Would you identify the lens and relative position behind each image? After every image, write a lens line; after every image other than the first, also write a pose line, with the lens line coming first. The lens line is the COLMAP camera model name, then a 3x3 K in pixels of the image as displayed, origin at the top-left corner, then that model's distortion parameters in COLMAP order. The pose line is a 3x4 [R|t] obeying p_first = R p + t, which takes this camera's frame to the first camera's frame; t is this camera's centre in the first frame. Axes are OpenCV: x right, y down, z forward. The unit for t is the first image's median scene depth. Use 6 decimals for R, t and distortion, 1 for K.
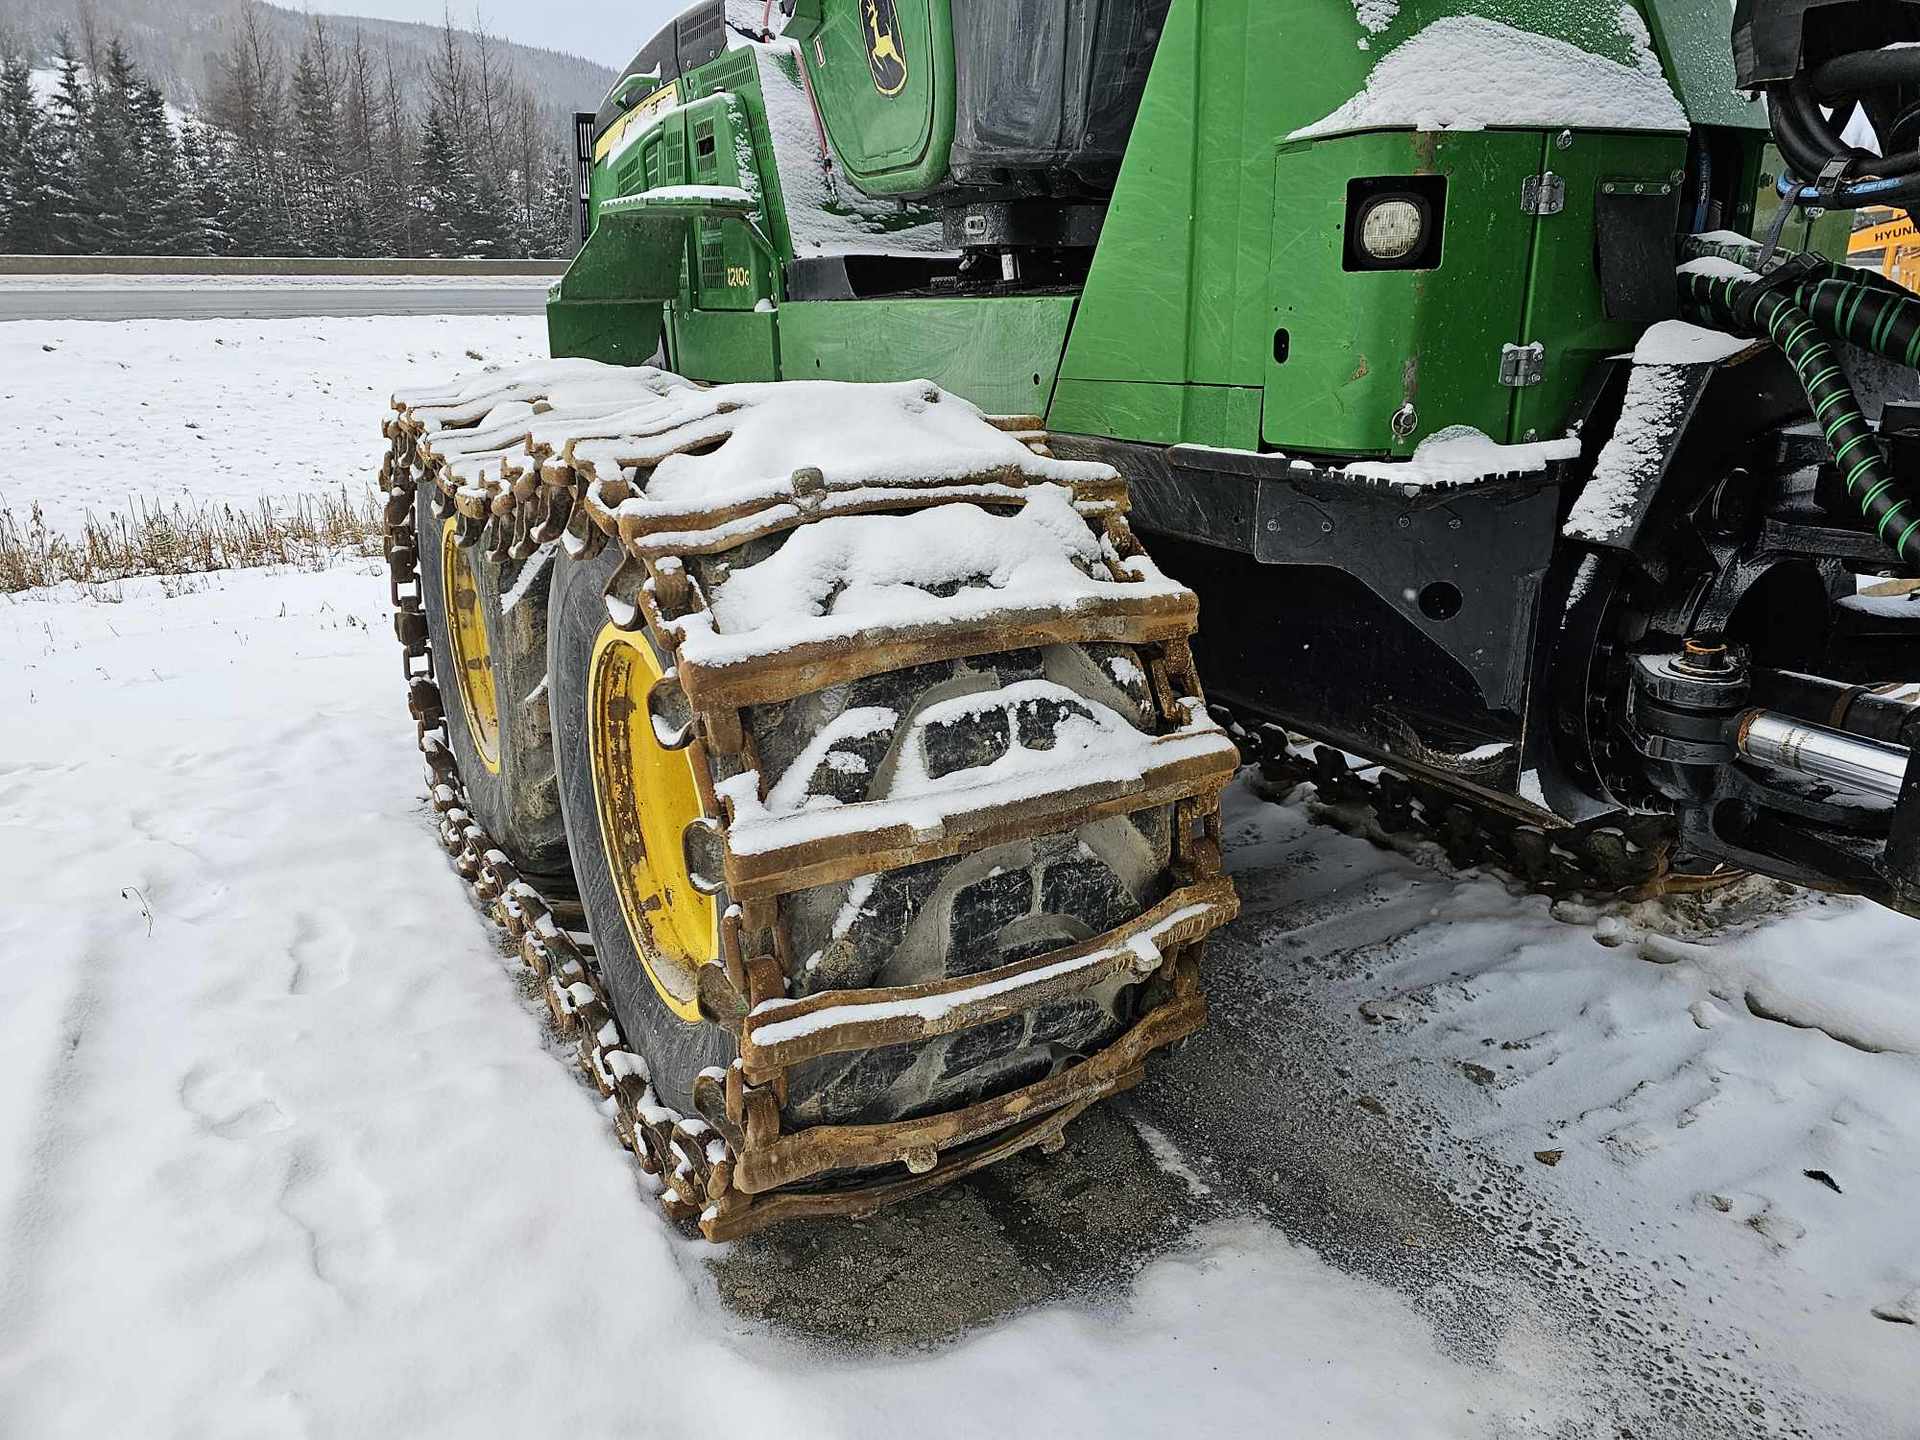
lens RADIAL K [[1258.8, 0, 960.0], [0, 1258.8, 720.0], [0, 0, 1]] dist [0.050560, -0.051752]
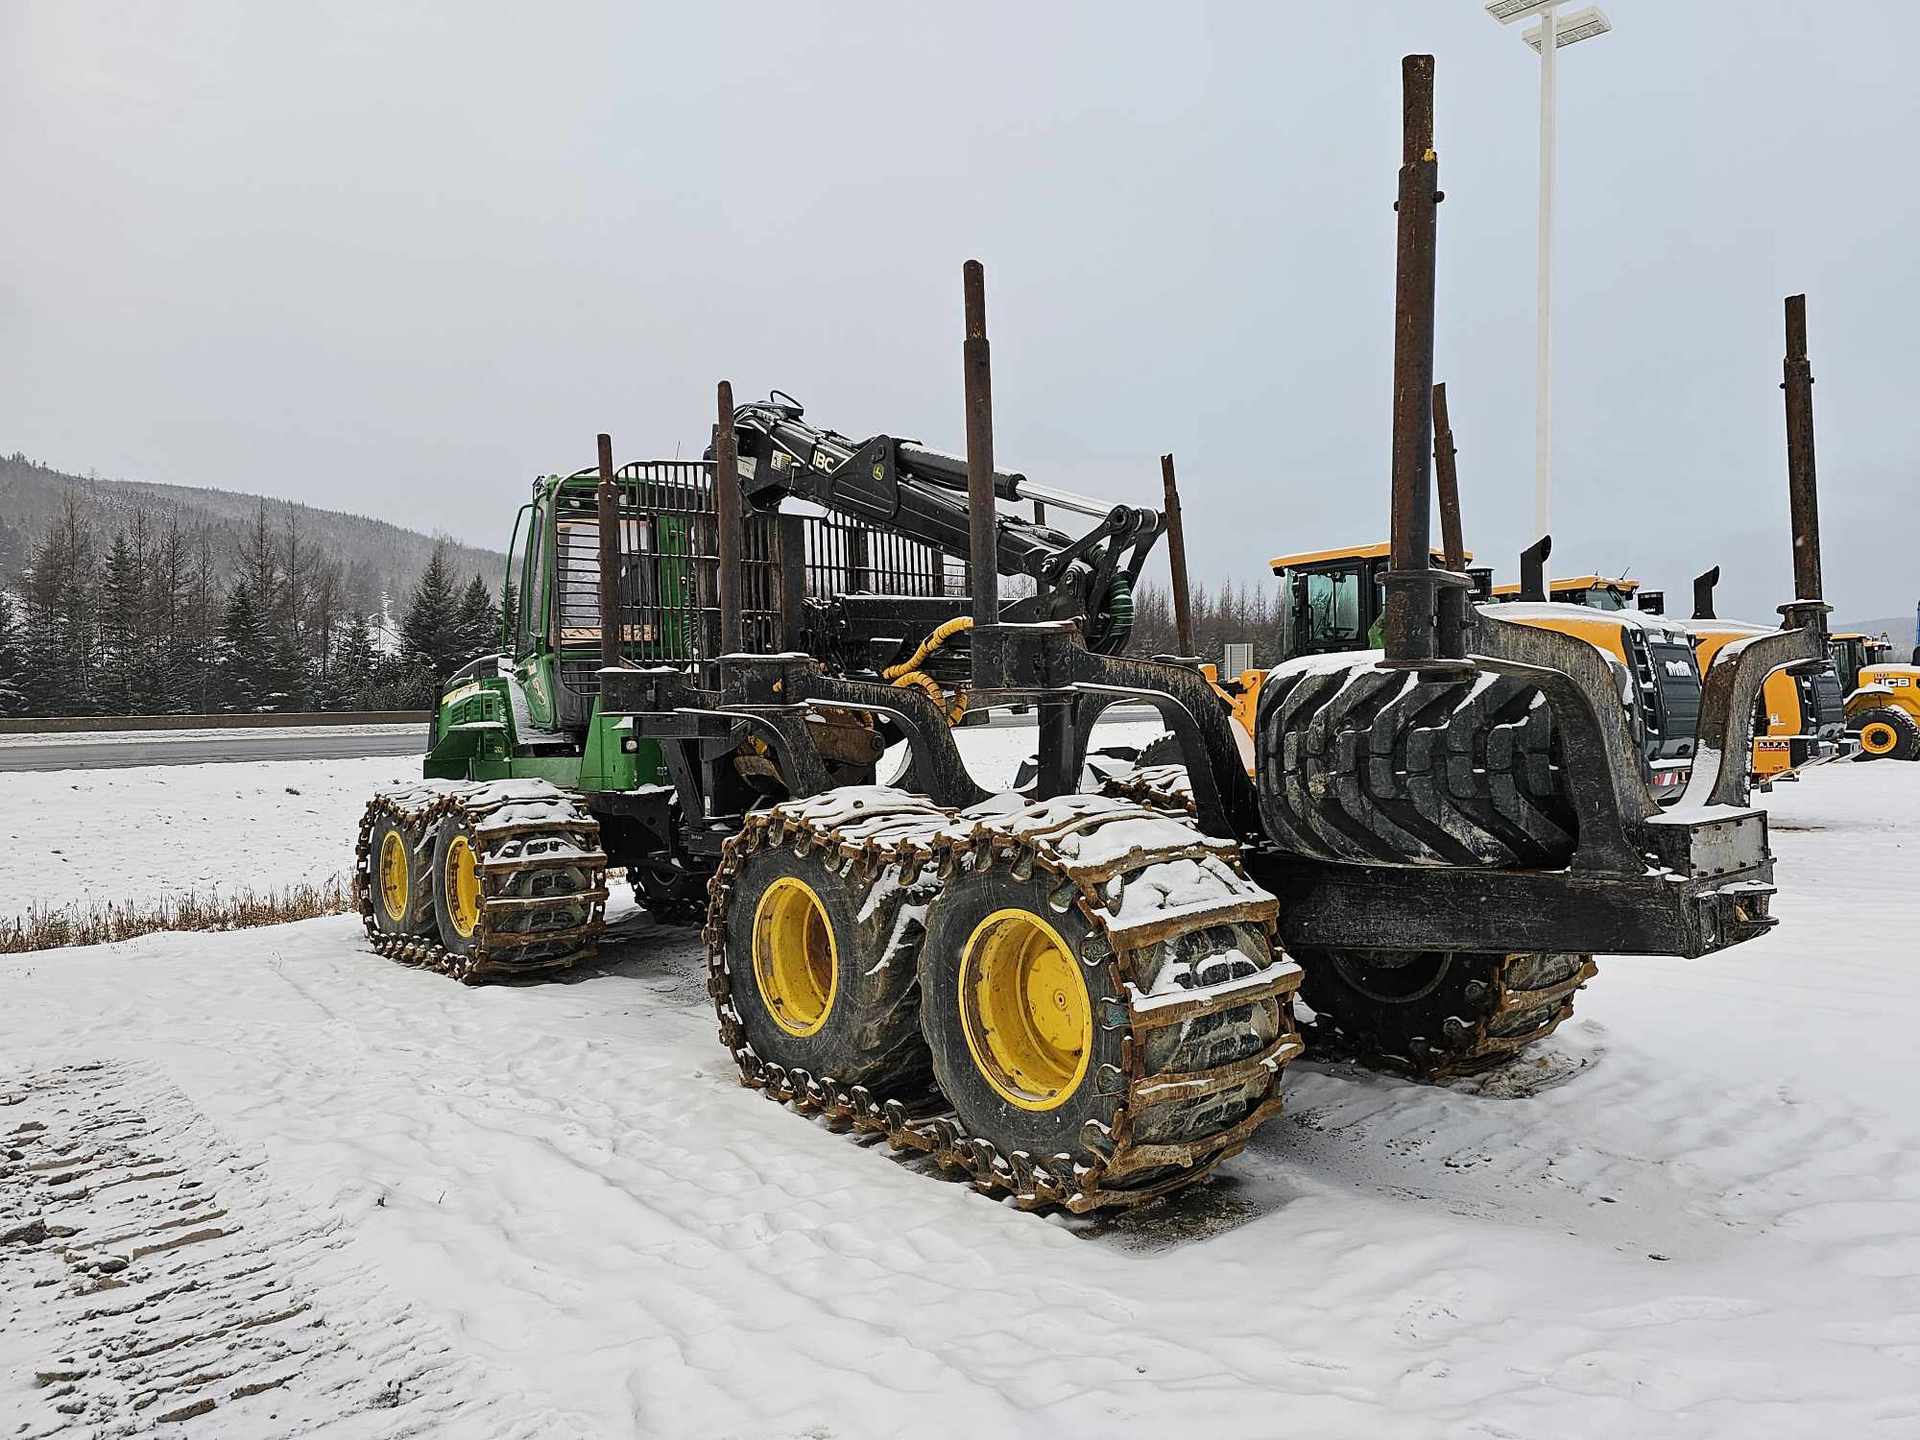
lens RADIAL K [[1258.8, 0, 960.0], [0, 1258.8, 720.0], [0, 0, 1]] dist [0.050560, -0.051752]
pose [[0.986212, -0.020371, 0.164231, 0.720998], [0.072058, 0.946240, -0.315338, 1.057402], [-0.148978, 0.322824, 0.934660, -3.469344]]
